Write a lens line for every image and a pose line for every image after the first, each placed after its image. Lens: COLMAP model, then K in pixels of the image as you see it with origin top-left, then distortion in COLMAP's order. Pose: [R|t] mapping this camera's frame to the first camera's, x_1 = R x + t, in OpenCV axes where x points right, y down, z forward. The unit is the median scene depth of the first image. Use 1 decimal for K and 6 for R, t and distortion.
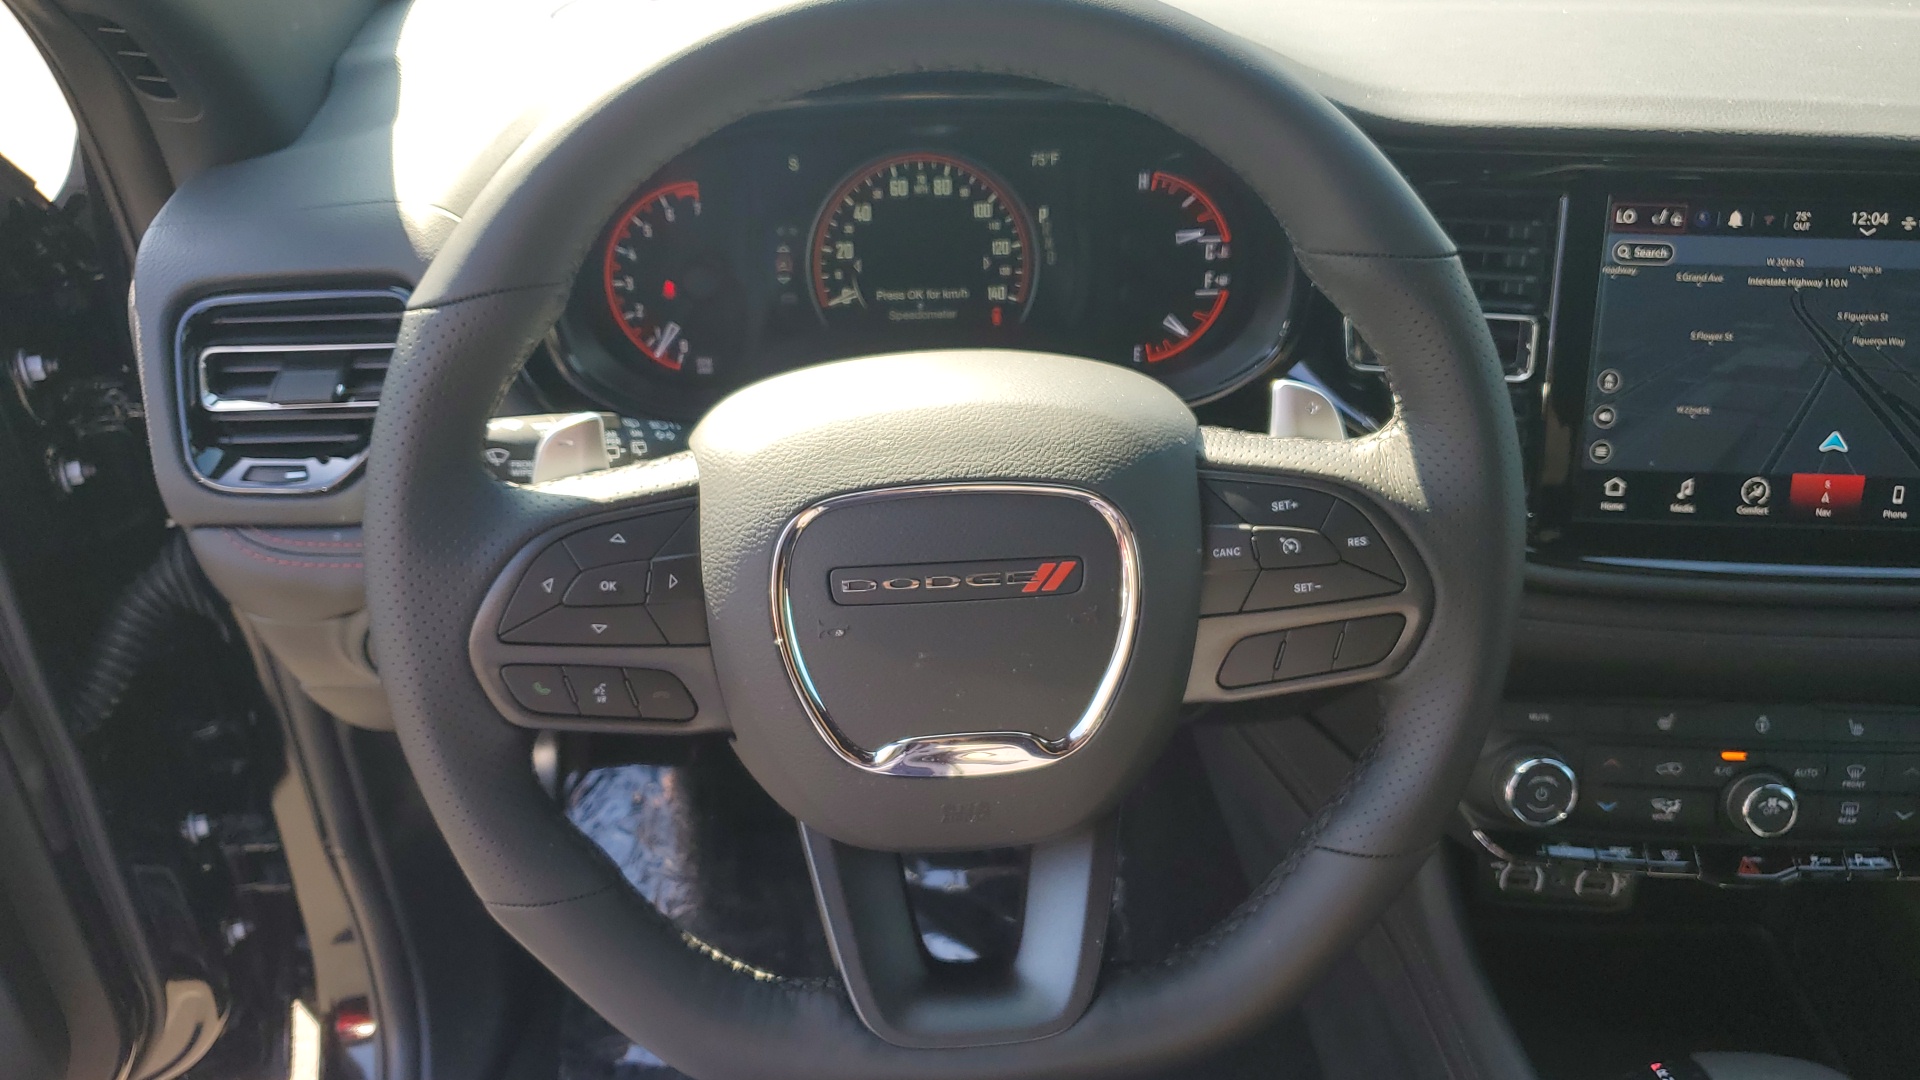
lens RADIAL K [[1512.4, 0, 969.5], [0, 1512.4, 545.0], [0, 0, 1]] dist [0.045692, -0.008599]
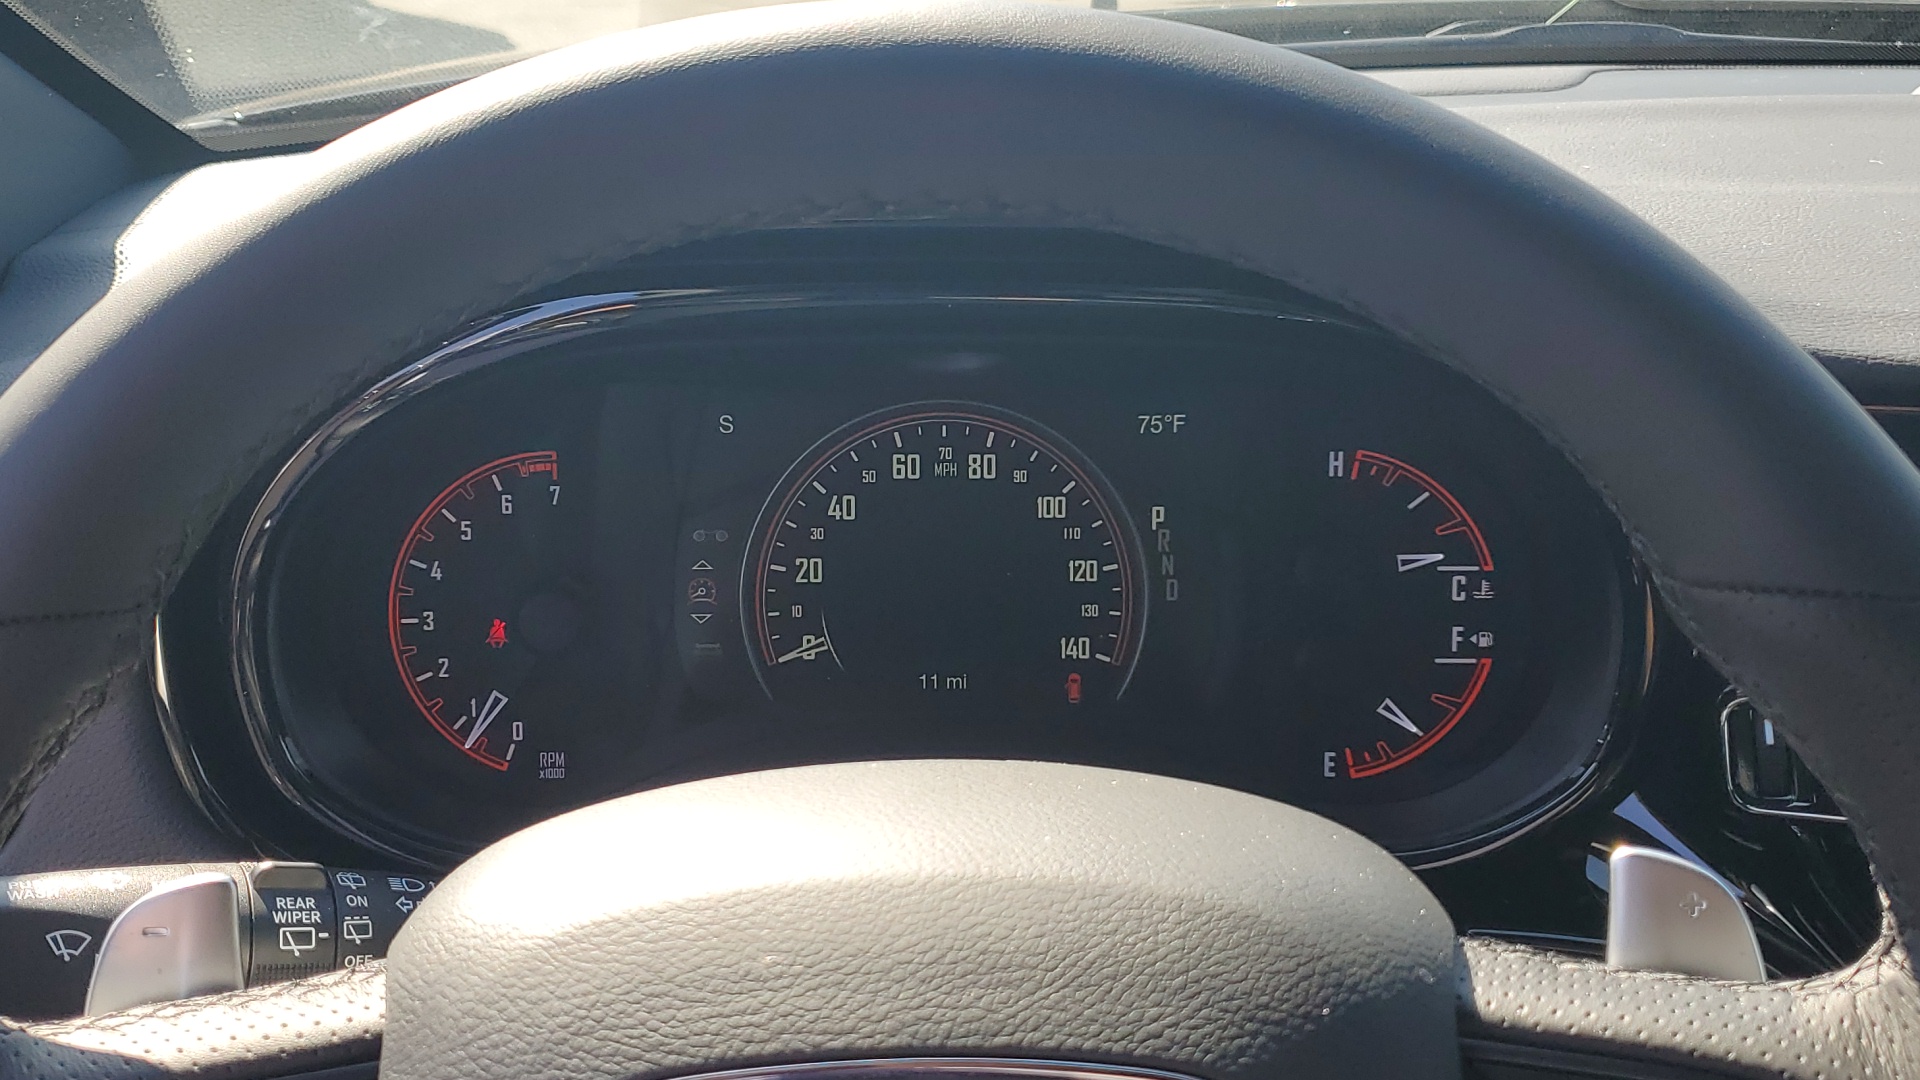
lens RADIAL K [[1527.4, 0, 1017.2], [0, 1527.4, 535.1], [0, 0, 1]] dist [0.234449, -0.550792]
pose [[0.994482, 0.016854, -0.103540, 0.060352], [-0.040429, 0.972343, -0.230032, -0.080988], [0.096800, 0.232949, 0.967659, 0.467054]]
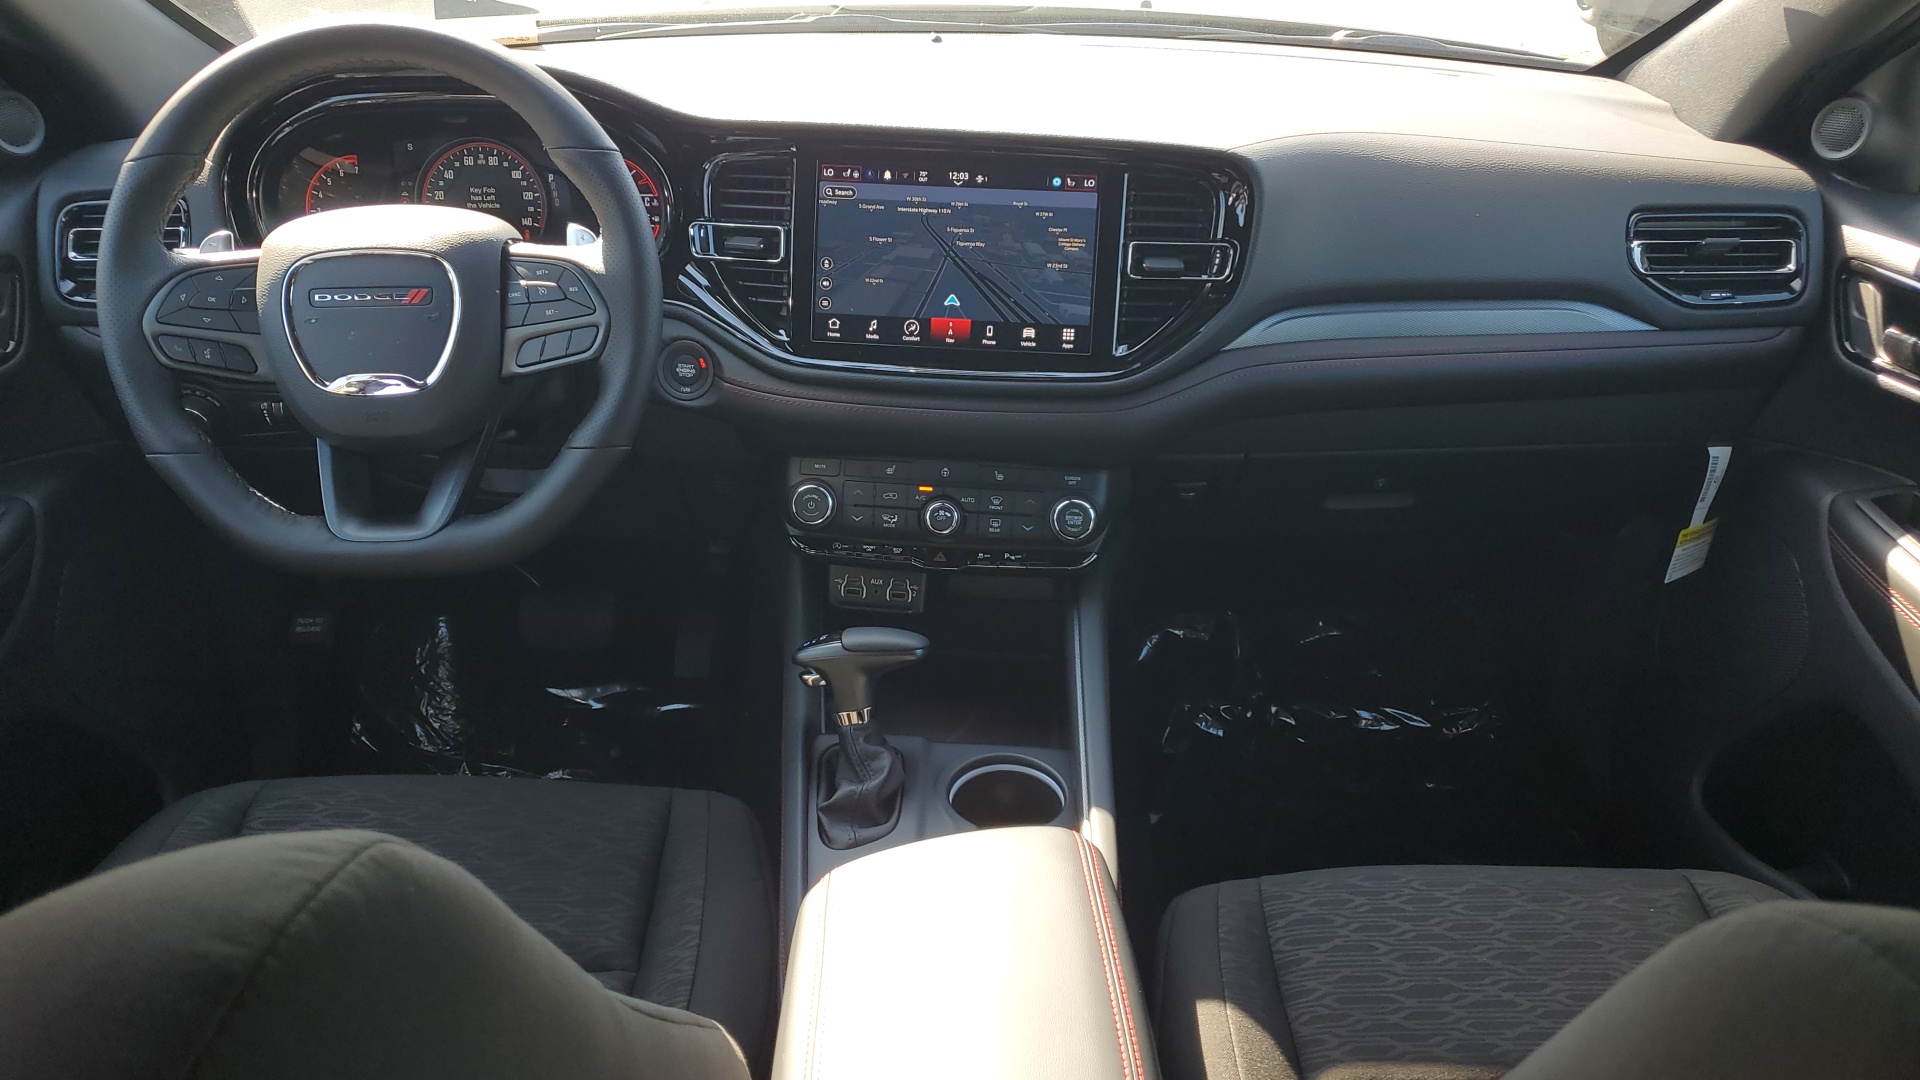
lens RADIAL K [[1512.4, 0, 969.5], [0, 1512.4, 545.0], [0, 0, 1]] dist [0.045692, -0.008599]
pose [[0.997470, 0.026006, -0.066161, 0.715261], [-0.034040, 0.991778, -0.123360, 0.441996], [0.062409, 0.125300, 0.990154, -0.732819]]
